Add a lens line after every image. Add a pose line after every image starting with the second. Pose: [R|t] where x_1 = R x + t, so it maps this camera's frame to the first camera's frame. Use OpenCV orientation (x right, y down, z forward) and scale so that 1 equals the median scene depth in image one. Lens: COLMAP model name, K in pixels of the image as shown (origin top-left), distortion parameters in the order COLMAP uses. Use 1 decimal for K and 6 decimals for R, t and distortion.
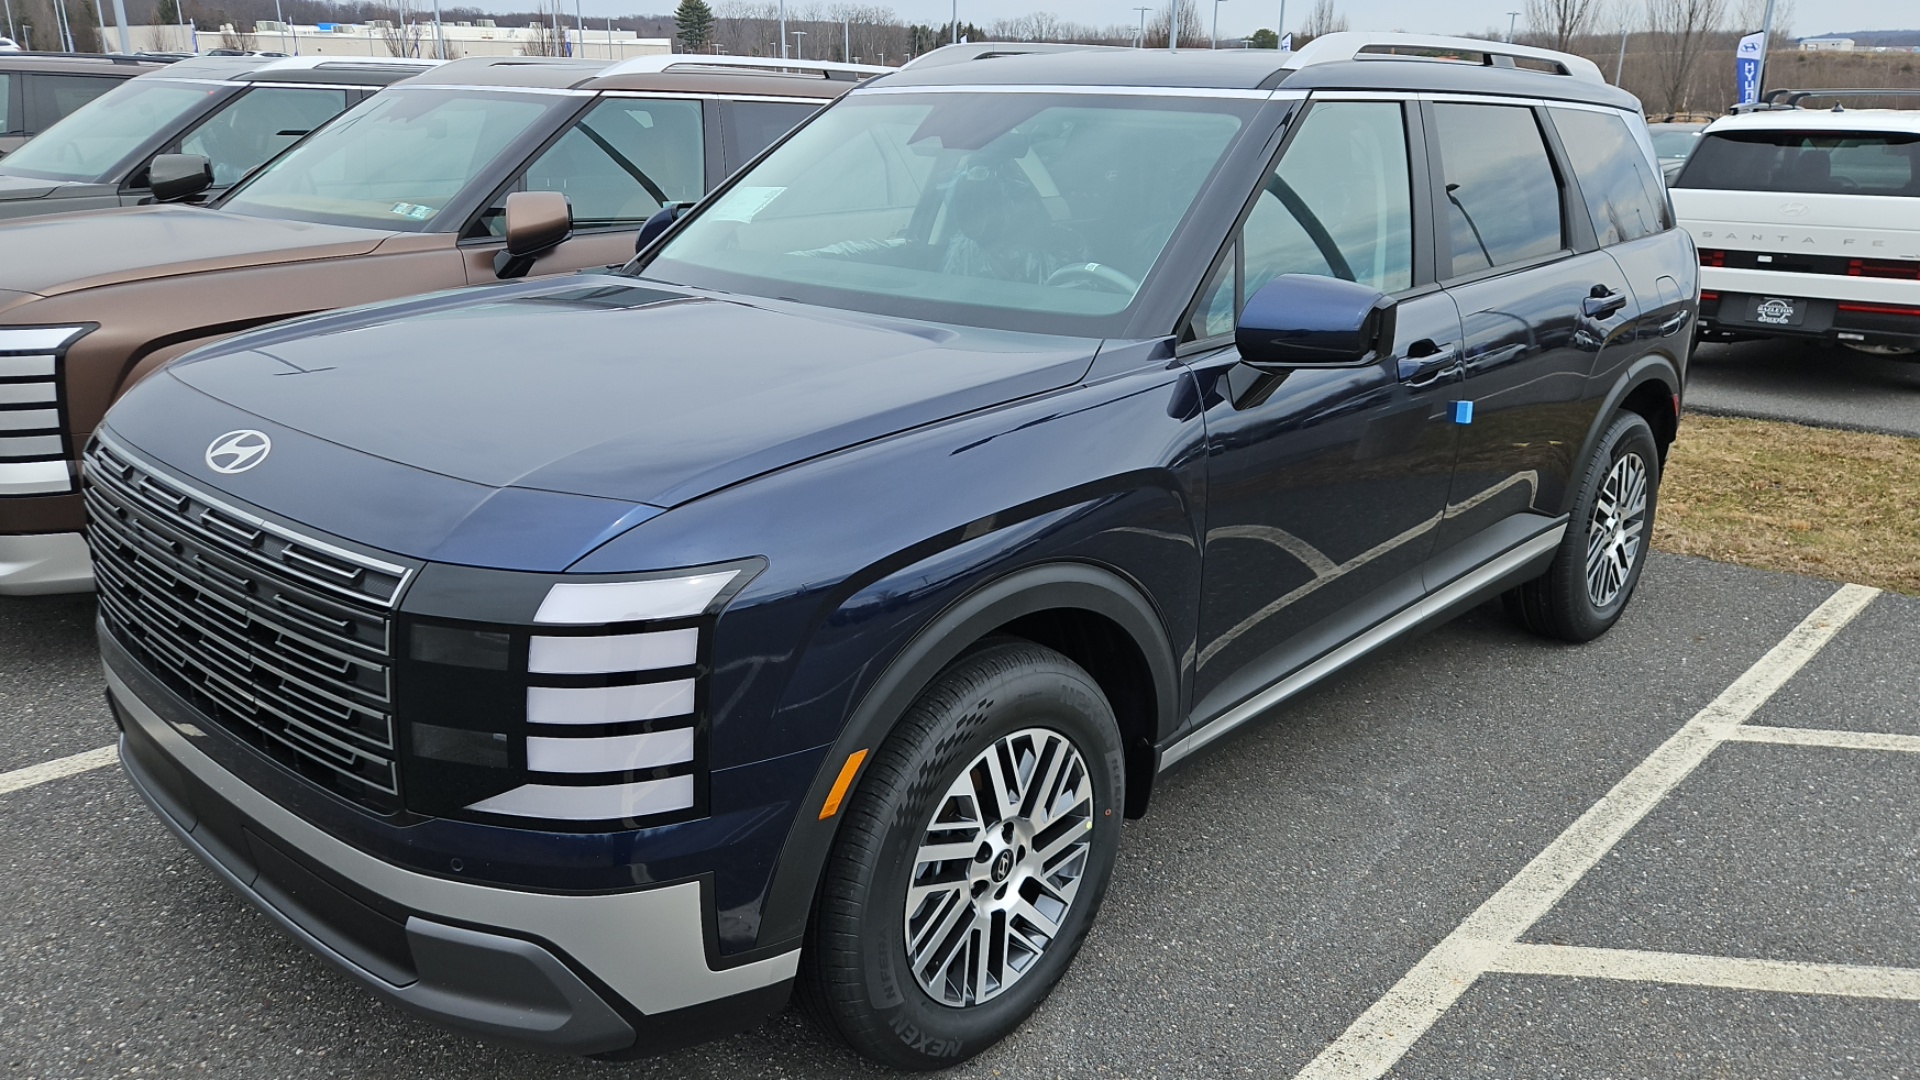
lens RADIAL K [[1416.1, 0, 960.0], [0, 1416.1, 540.0], [0, 0, 1]] dist [0.012009, 0.002248]
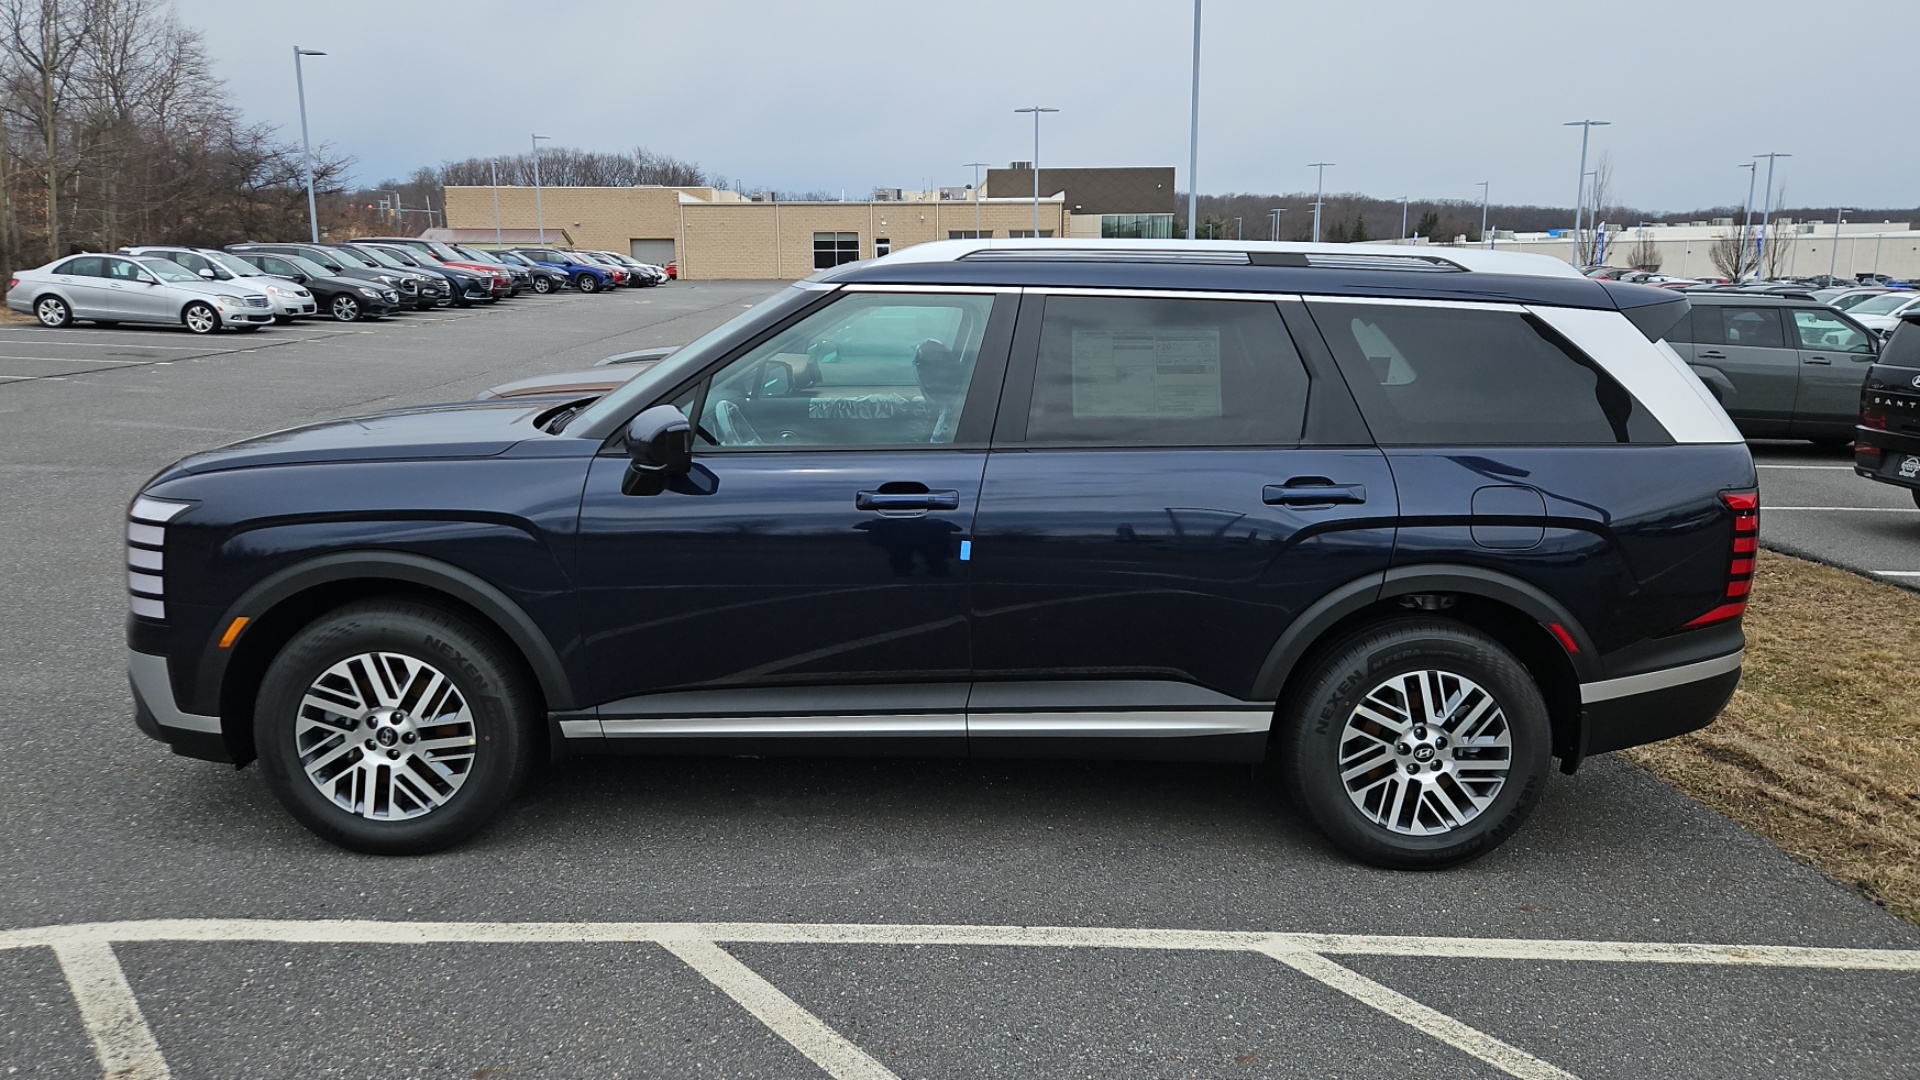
lens RADIAL K [[1442.6, 0, 960.0], [0, 1442.6, 540.0], [0, 0, 1]] dist [0.045601, -0.003714]
pose [[0.707872, 0.125136, -0.695168, 1.600732], [-0.218601, 0.974675, -0.047146, -0.055922], [0.671663, 0.185338, 0.717300, 0.191640]]
